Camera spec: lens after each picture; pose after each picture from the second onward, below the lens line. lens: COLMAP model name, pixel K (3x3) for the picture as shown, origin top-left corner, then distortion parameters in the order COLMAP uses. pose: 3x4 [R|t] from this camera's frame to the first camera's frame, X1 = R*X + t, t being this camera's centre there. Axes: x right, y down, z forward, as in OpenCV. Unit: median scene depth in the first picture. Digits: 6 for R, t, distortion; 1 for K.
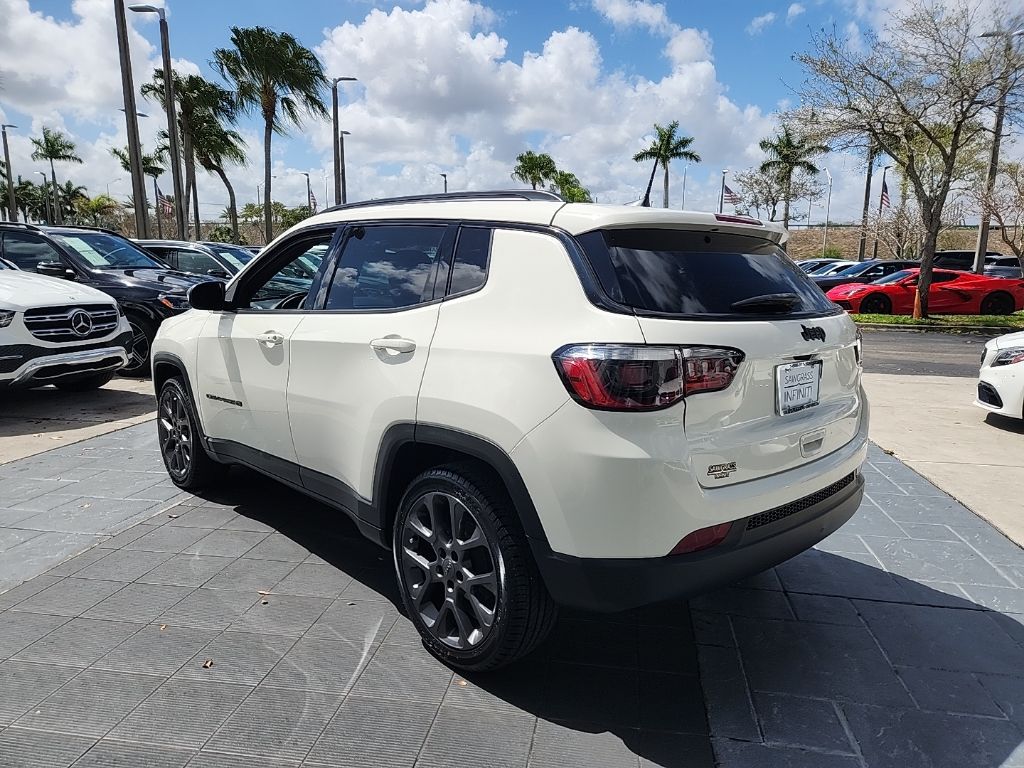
lens RADIAL K [[679.6, 0, 520.2], [0, 679.6, 387.5], [0, 0, 1]] dist [0.080568, -0.068662]
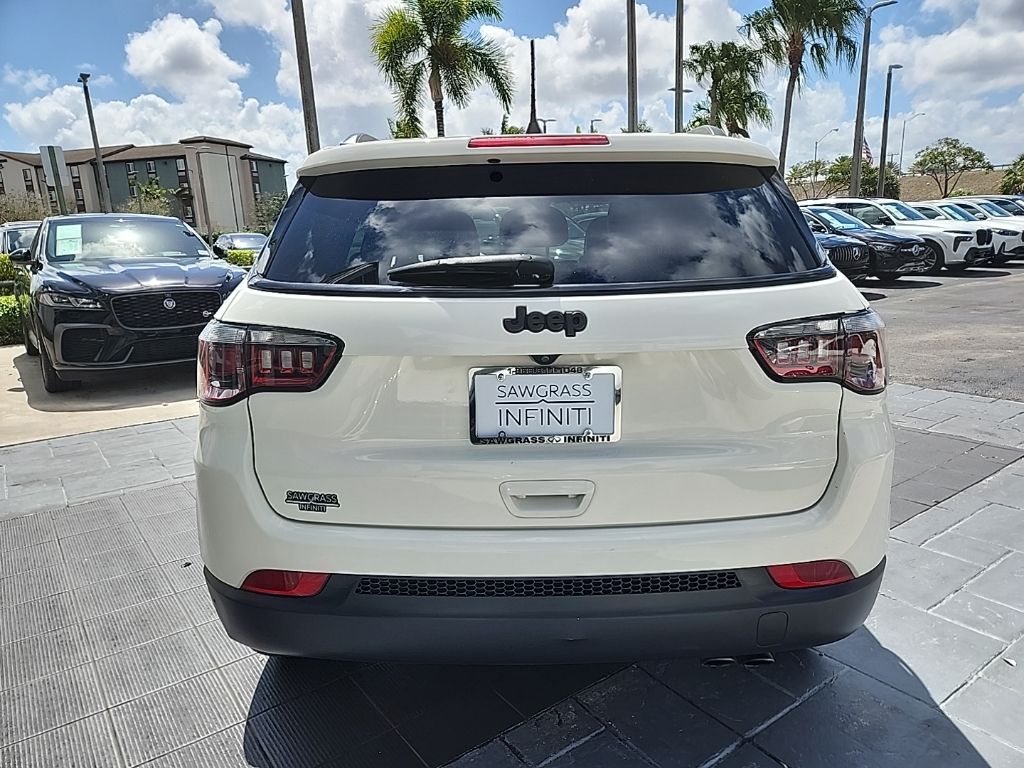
lens RADIAL K [[685.3, 0, 527.9], [0, 685.3, 383.1], [0, 0, 1]] dist [0.077754, -0.069216]
pose [[0.727033, 0.113425, -0.677169, 0.593566], [-0.081706, 0.993545, 0.078695, -0.050371], [0.681723, -0.001885, 0.731608, 0.387835]]
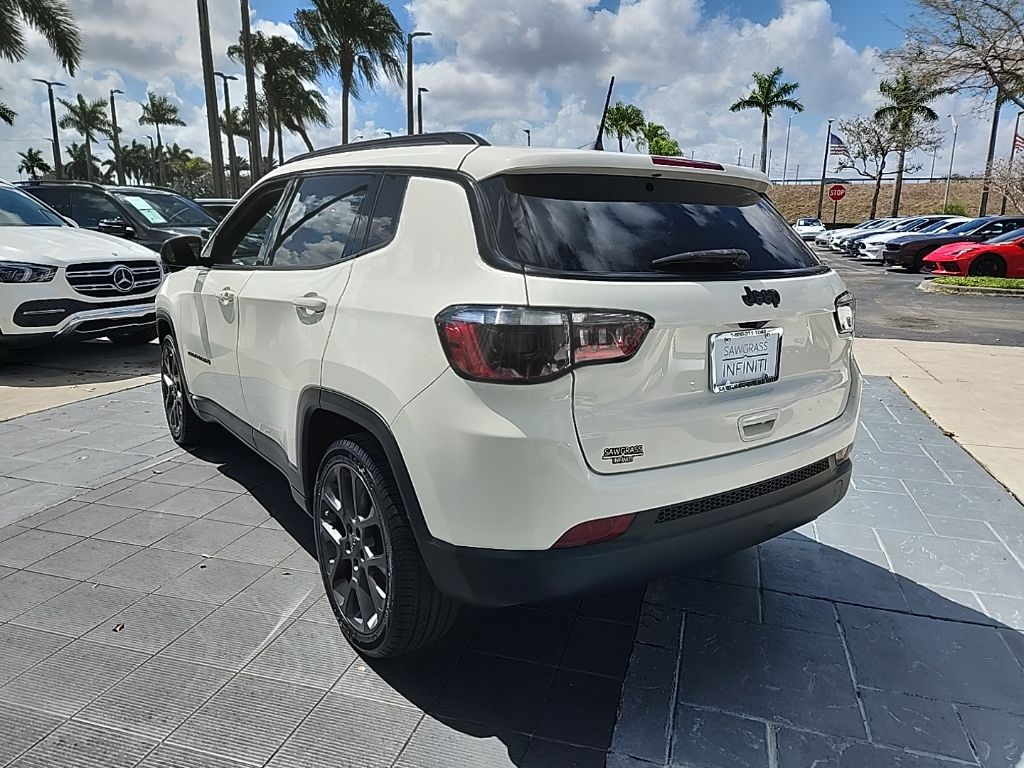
lens RADIAL K [[689.7, 0, 515.1], [0, 689.7, 375.6], [0, 0, 1]] dist [0.076751, -0.064494]
pose [[0.991353, 0.026641, -0.128491, 0.168862], [-0.021775, 0.998997, 0.039130, -0.005985], [0.129405, -0.035993, 0.990938, 0.073956]]
